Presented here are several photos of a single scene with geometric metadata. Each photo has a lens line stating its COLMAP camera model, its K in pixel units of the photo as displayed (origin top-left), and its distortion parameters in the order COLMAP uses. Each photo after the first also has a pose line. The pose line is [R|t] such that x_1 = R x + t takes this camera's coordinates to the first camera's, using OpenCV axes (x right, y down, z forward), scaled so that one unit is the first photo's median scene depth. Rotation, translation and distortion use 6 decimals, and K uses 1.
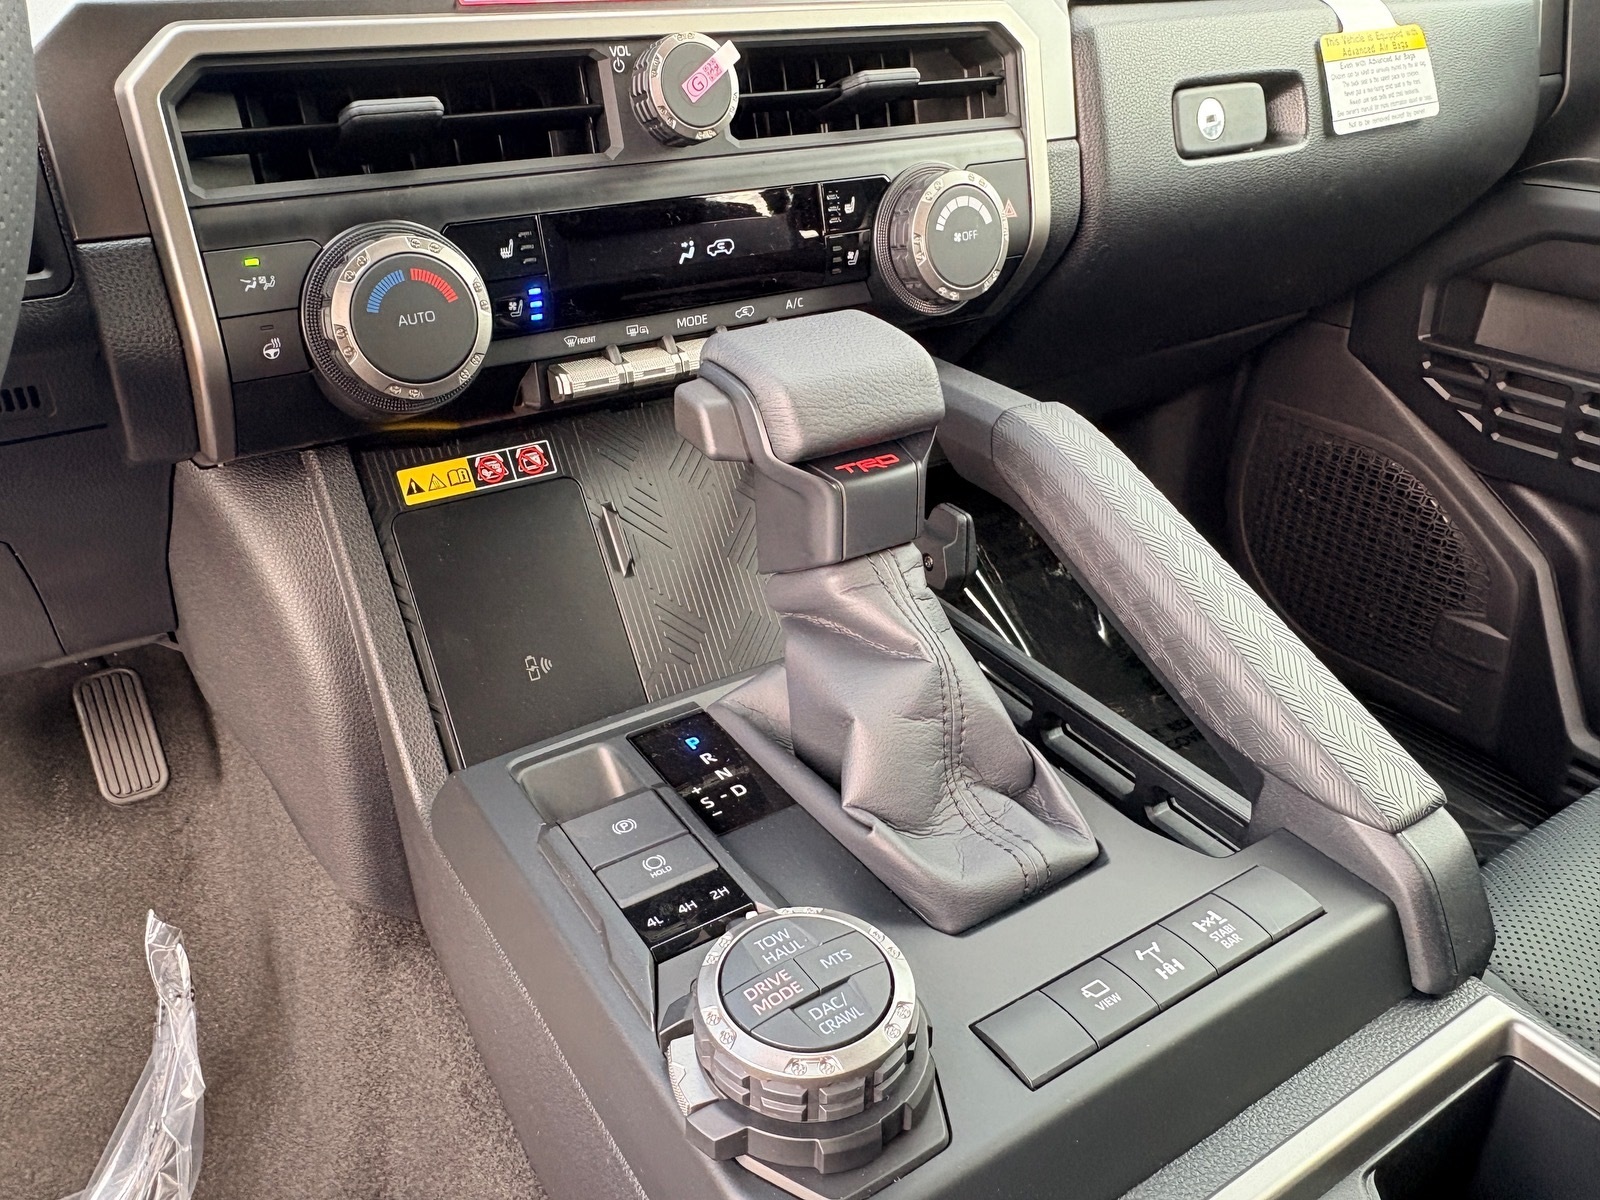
lens RADIAL K [[1183.7, 0, 742.1], [0, 1183.7, 583.9], [0, 0, 1]] dist [0.007387, -0.006797]
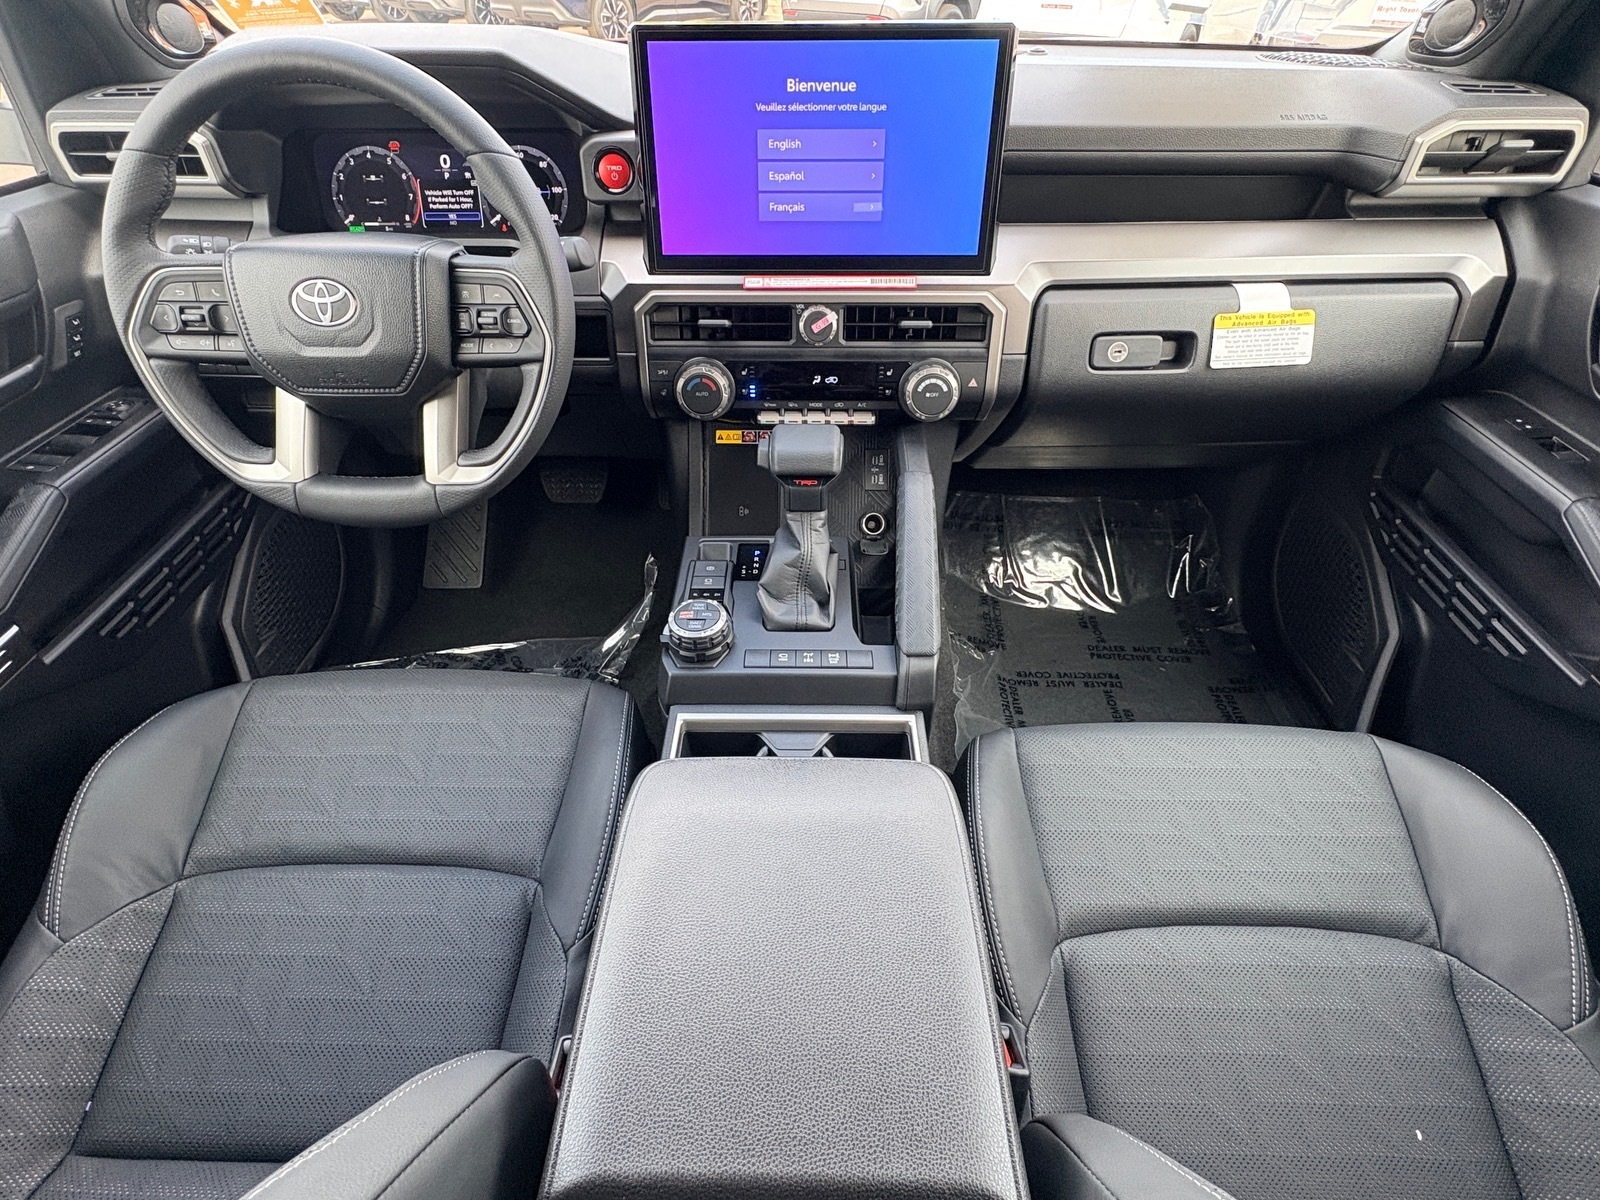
lens RADIAL K [[807.0, 0, 790.5], [0, 807.0, 595.3], [0, 0, 1]] dist [0.004020, 0.001483]
pose [[0.841667, 0.347956, -0.412946, 0.845180], [-0.252833, 0.929647, 0.268013, -0.309577], [0.477151, -0.121171, 0.870428, -0.686979]]
